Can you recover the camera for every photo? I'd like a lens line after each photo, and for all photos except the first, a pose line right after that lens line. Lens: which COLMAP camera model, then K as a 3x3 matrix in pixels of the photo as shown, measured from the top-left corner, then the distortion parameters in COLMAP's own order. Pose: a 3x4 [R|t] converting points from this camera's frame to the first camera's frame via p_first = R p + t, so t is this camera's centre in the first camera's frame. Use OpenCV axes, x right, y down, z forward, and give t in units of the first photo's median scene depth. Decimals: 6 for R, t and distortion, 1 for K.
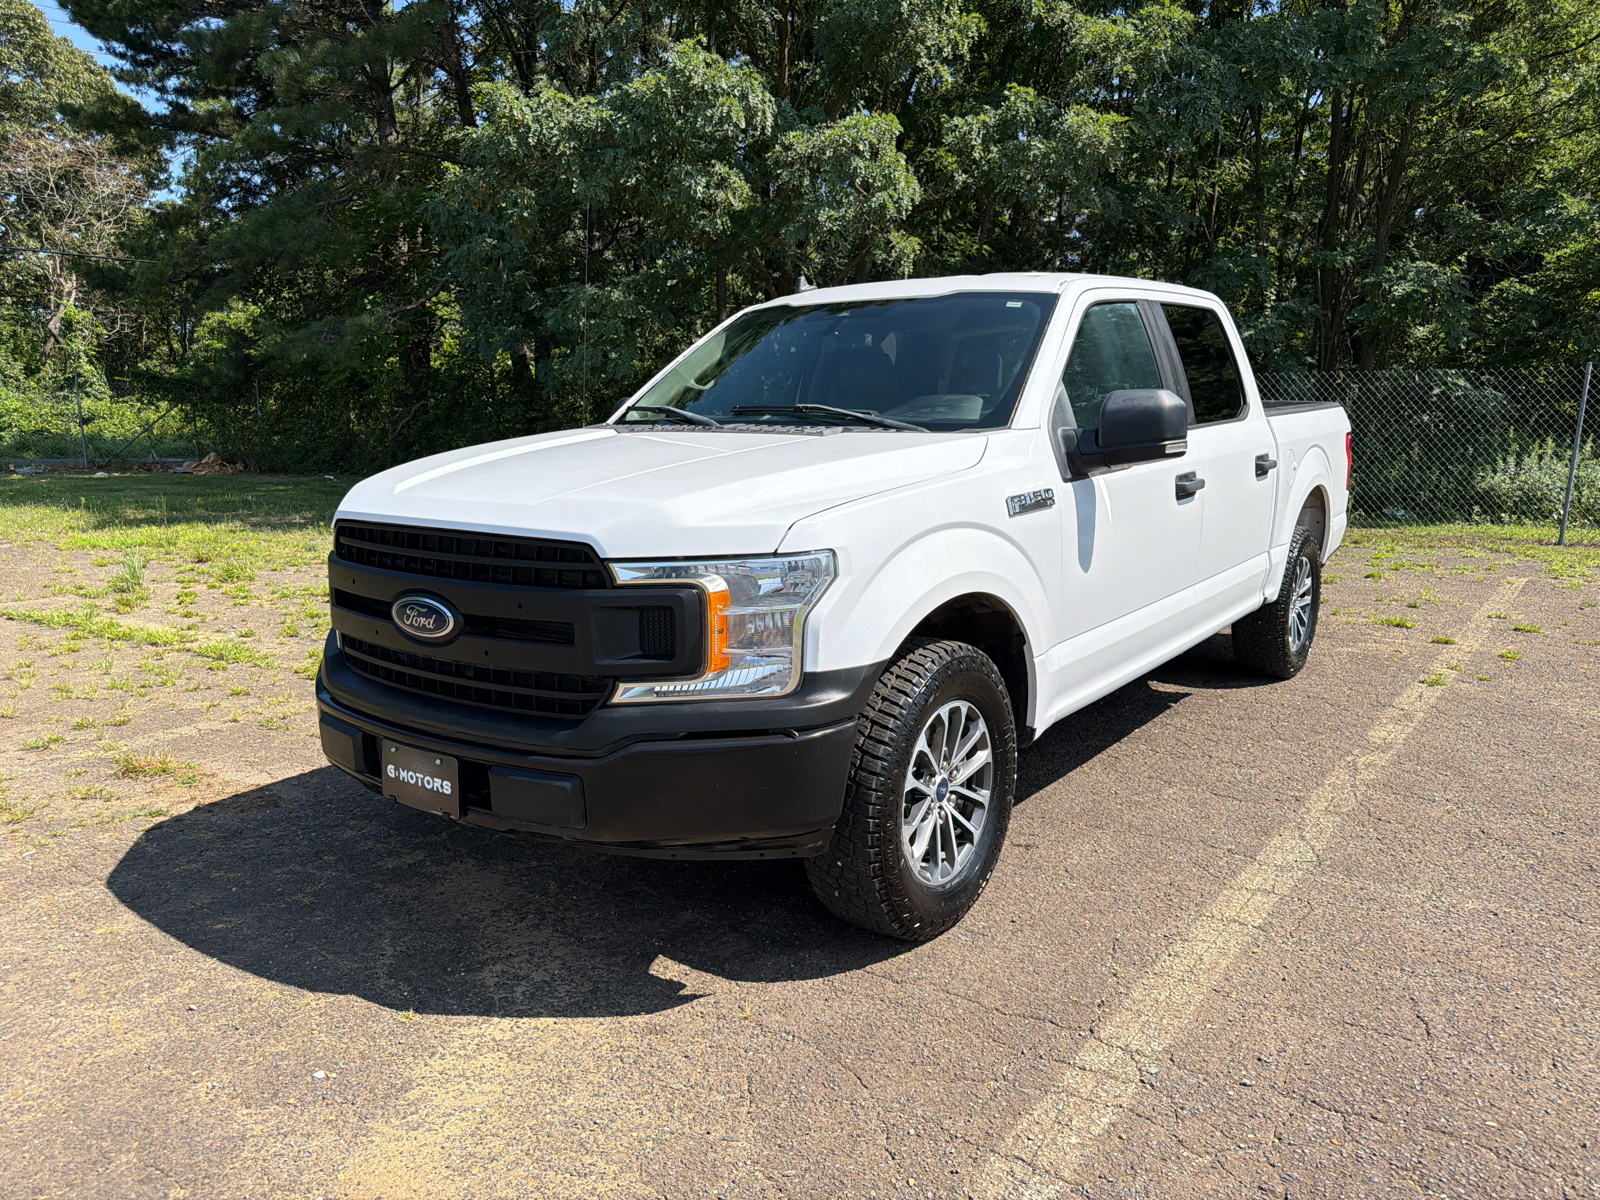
lens RADIAL K [[1134.2, 0, 808.5], [0, 1134.2, 602.0], [0, 0, 1]] dist [0.042704, -0.057335]
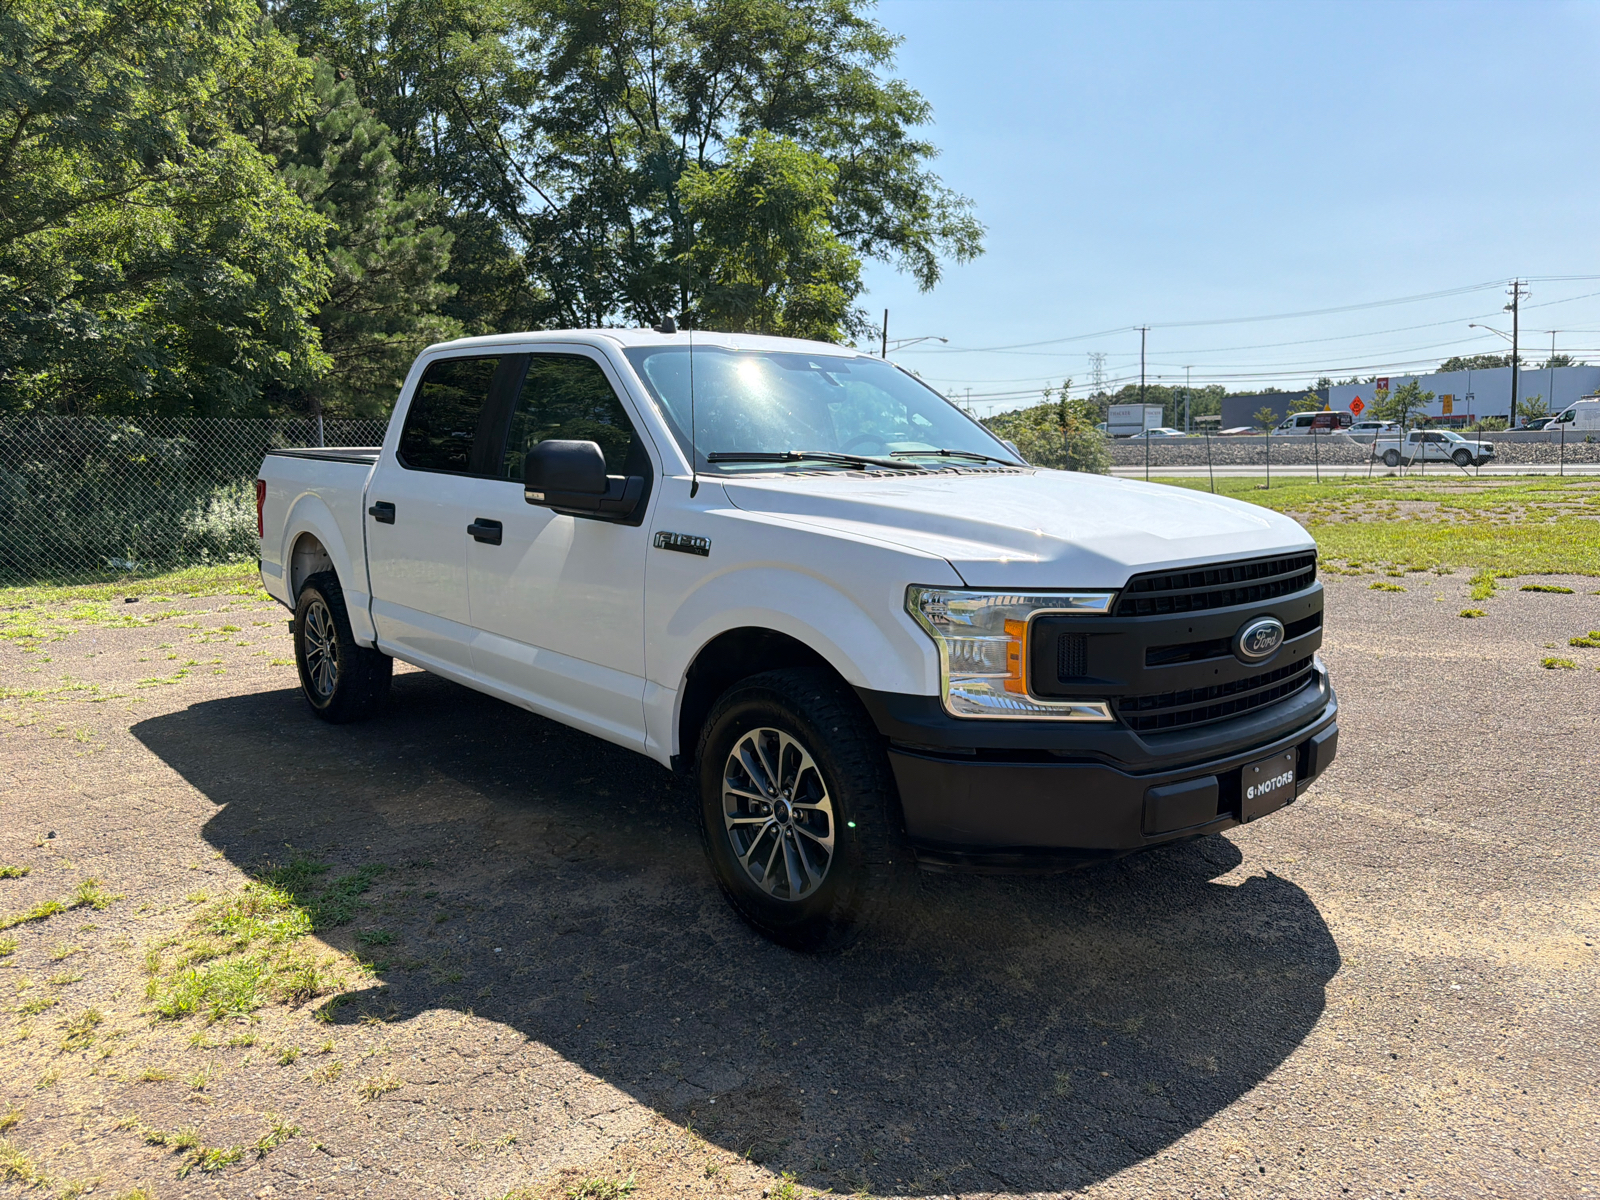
lens RADIAL K [[1134.2, 0, 787.8], [0, 1134.2, 599.6], [0, 0, 1]] dist [0.042704, -0.057335]
pose [[0.214131, -0.126913, 0.968525, -1.116905], [0.169255, 0.981346, 0.091173, -0.150168], [-0.962029, 0.144404, 0.231618, 0.874688]]
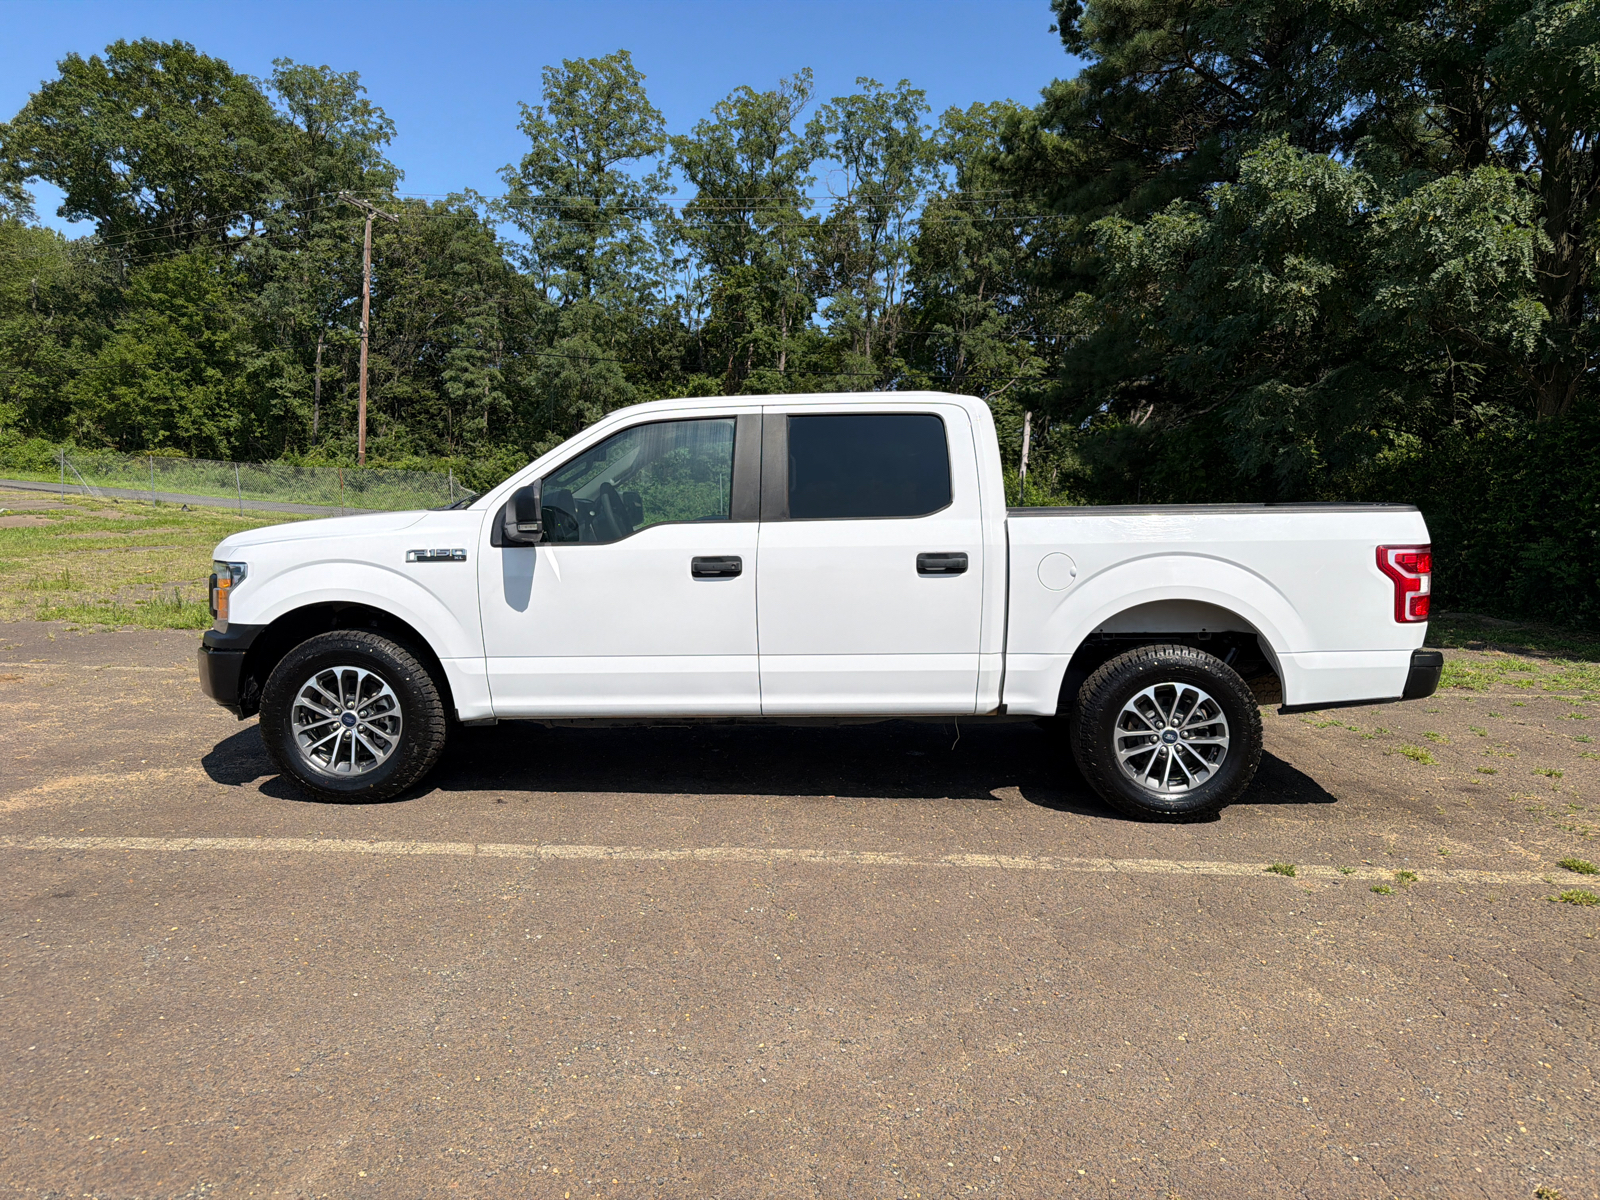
lens RADIAL K [[1134.2, 0, 800.0], [0, 1134.2, 612.3], [0, 0, 1]] dist [0.042704, -0.057335]
pose [[0.573886, 0.091789, -0.813775, 1.507324], [-0.154032, 0.988062, 0.002821, -0.079611], [0.804319, 0.123729, 0.581173, 0.435432]]
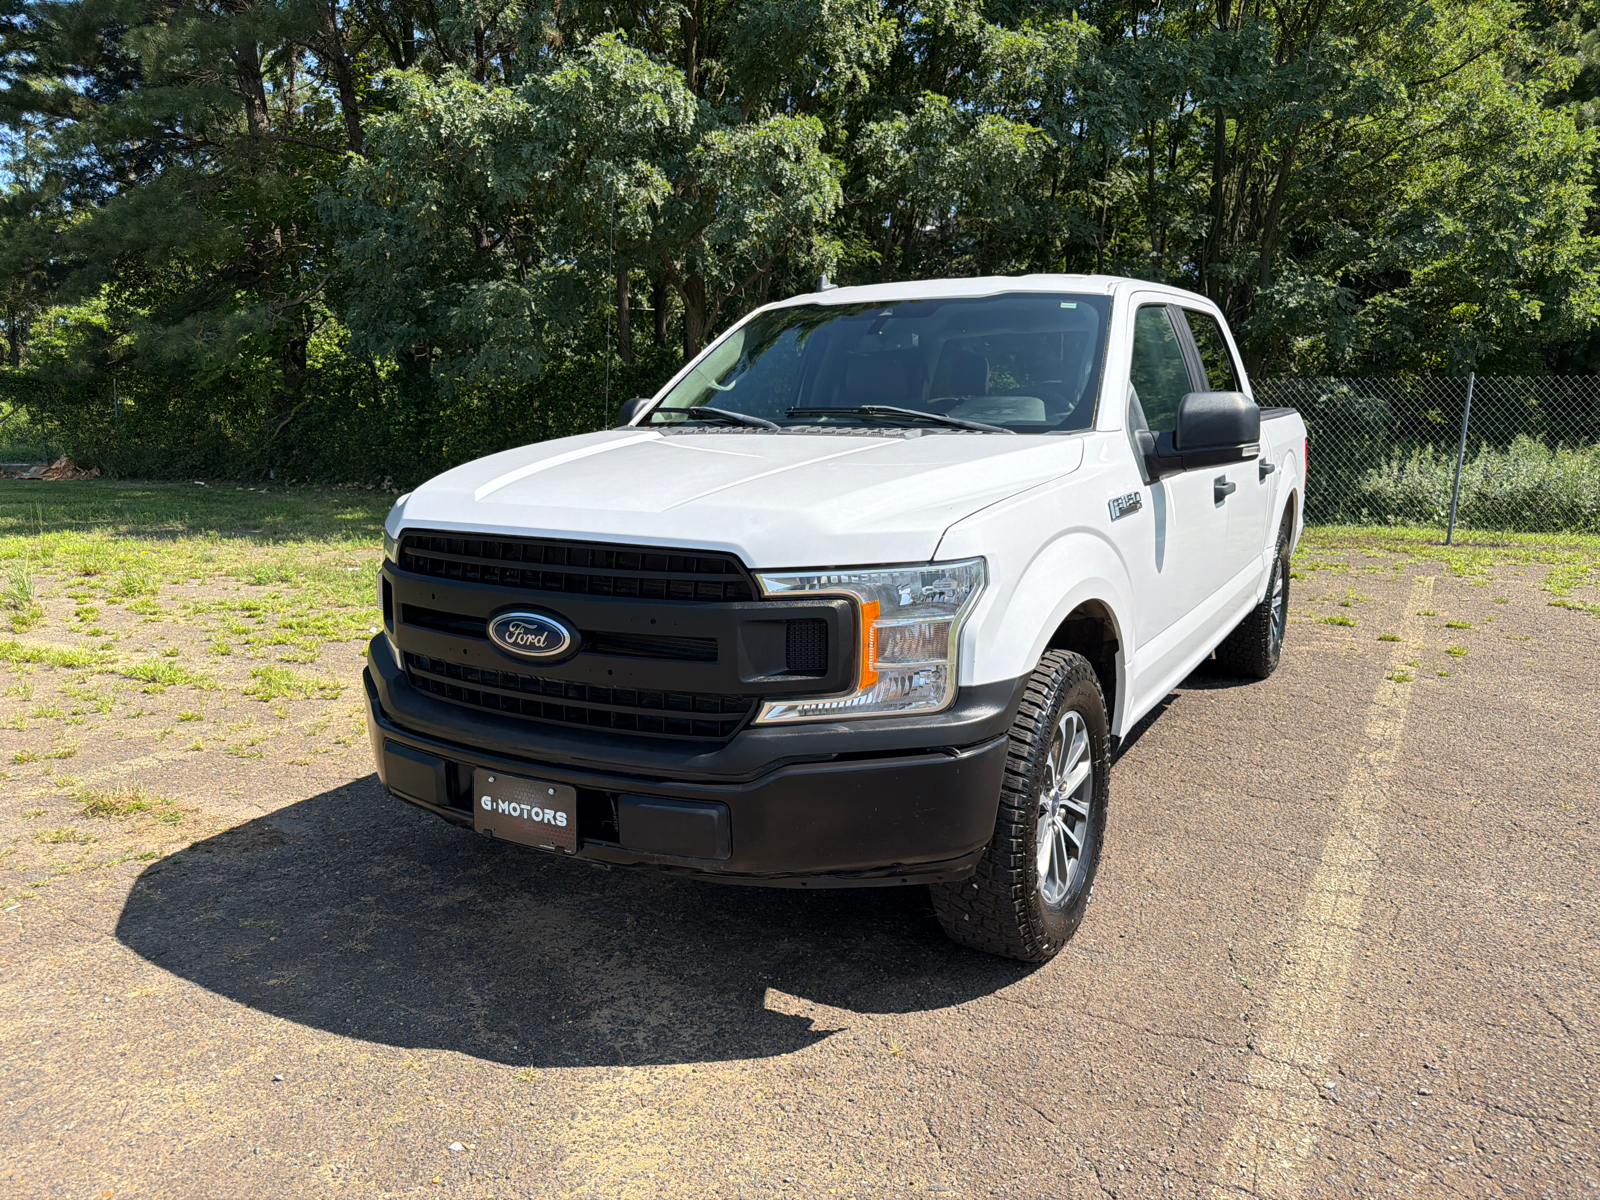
lens RADIAL K [[1134.2, 0, 805.4], [0, 1134.2, 602.3], [0, 0, 1]] dist [0.042704, -0.057335]
pose [[0.993575, -0.013733, 0.112342, -0.162582], [0.014207, 0.999893, -0.003420, -0.004653], [-0.112283, 0.004994, 0.993664, 0.048405]]
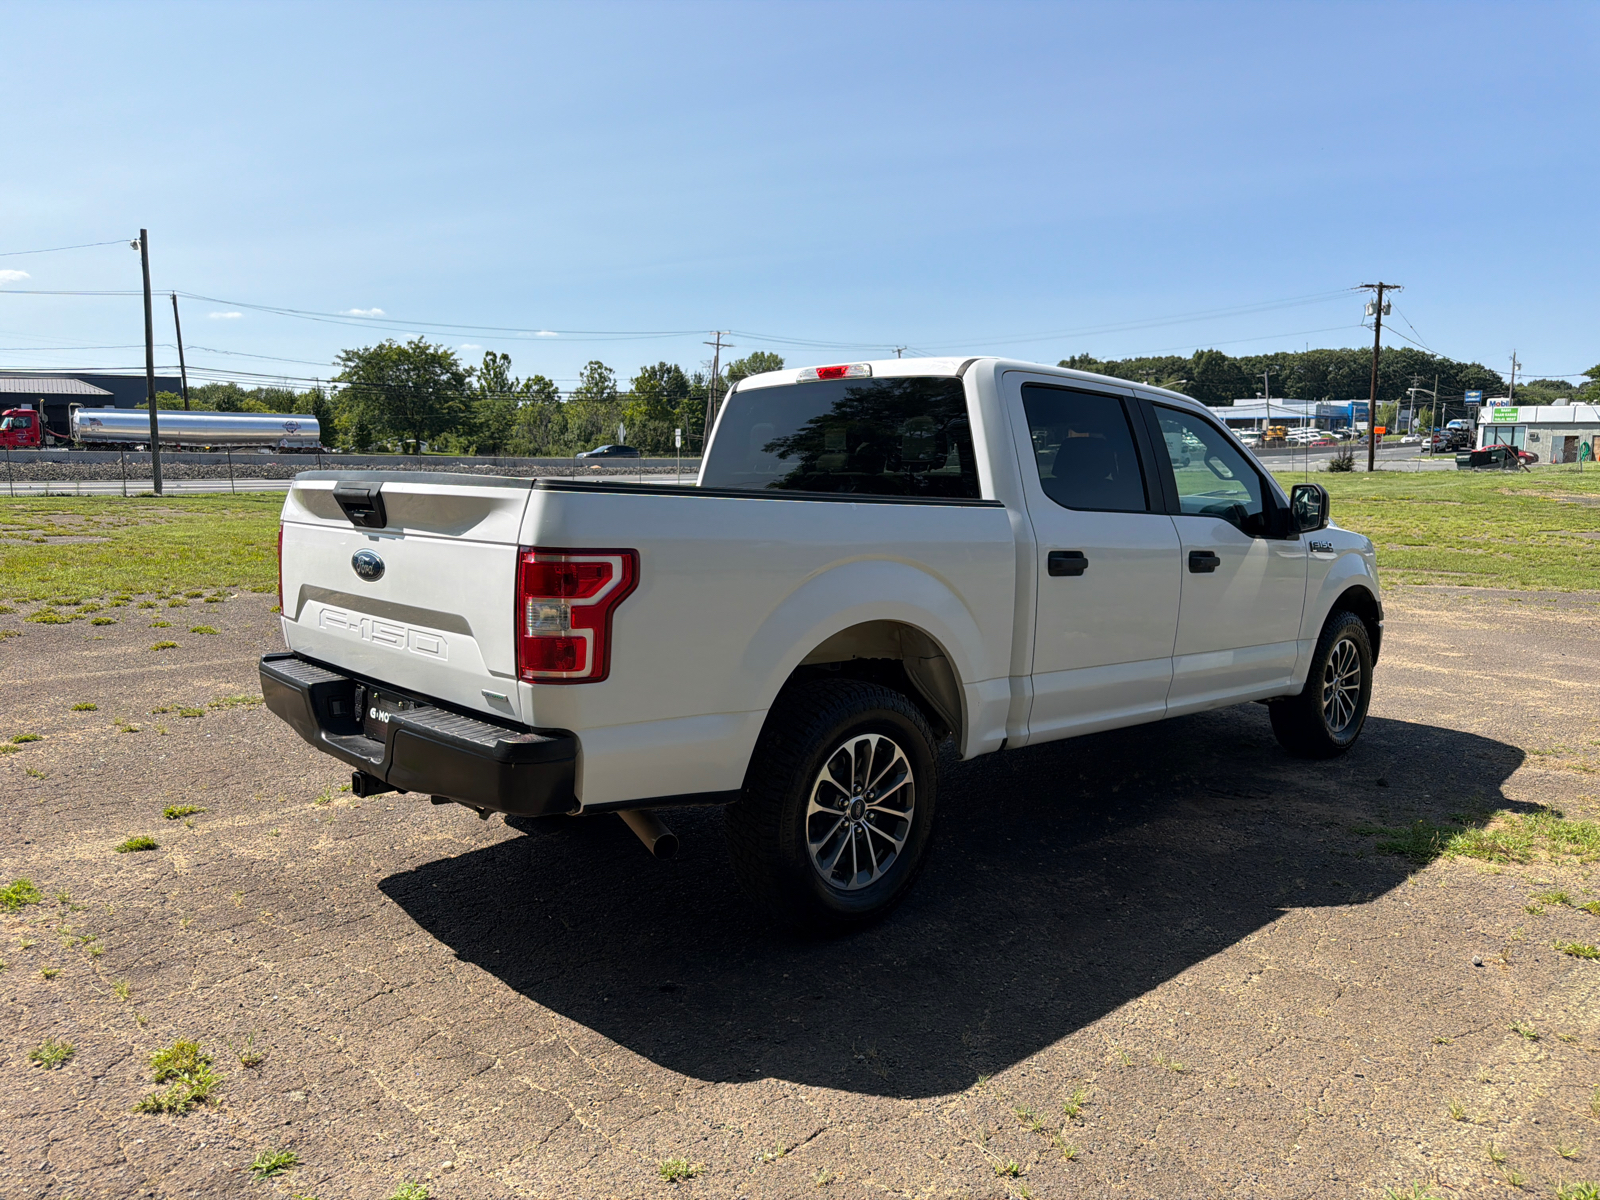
lens RADIAL K [[1134.2, 0, 800.3], [0, 1134.2, 607.1], [0, 0, 1]] dist [0.042704, -0.057335]
pose [[-0.982414, -0.034932, 0.183419, 0.151533], [0.016353, 0.962472, 0.270888, -0.473772], [-0.185999, 0.269124, -0.944975, 2.745620]]
